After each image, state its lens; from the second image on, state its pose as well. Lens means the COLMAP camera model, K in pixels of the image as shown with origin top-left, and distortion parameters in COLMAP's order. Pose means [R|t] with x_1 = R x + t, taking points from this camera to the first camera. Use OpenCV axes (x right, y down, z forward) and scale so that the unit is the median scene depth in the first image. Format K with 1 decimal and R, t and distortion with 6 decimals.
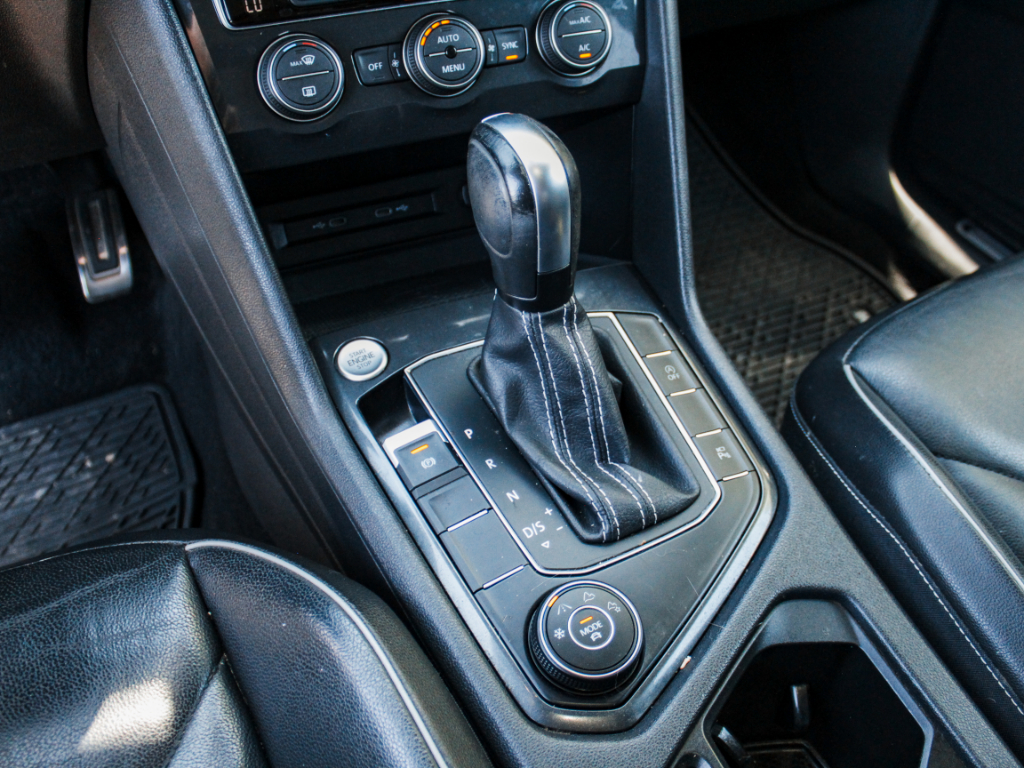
lens RADIAL K [[1002.2, 0, 546.8], [0, 1002.2, 378.2], [0, 0, 1]] dist [-0.104779, 0.000000]
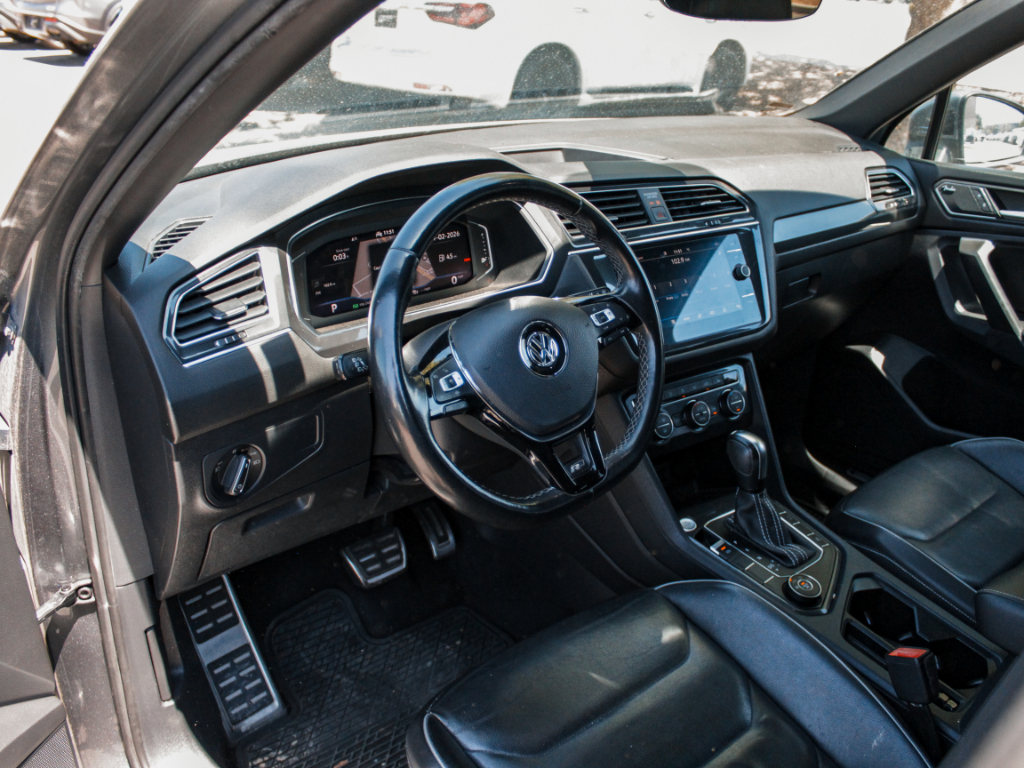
lens RADIAL K [[1002.2, 0, 554.3], [0, 1002.2, 367.2], [0, 0, 1]] dist [-0.104779, 0.000000]
pose [[0.974347, -0.090511, 0.206049, -1.132752], [0.155808, 0.931954, -0.327391, 0.443358], [-0.162396, 0.351097, 0.922149, -1.706801]]
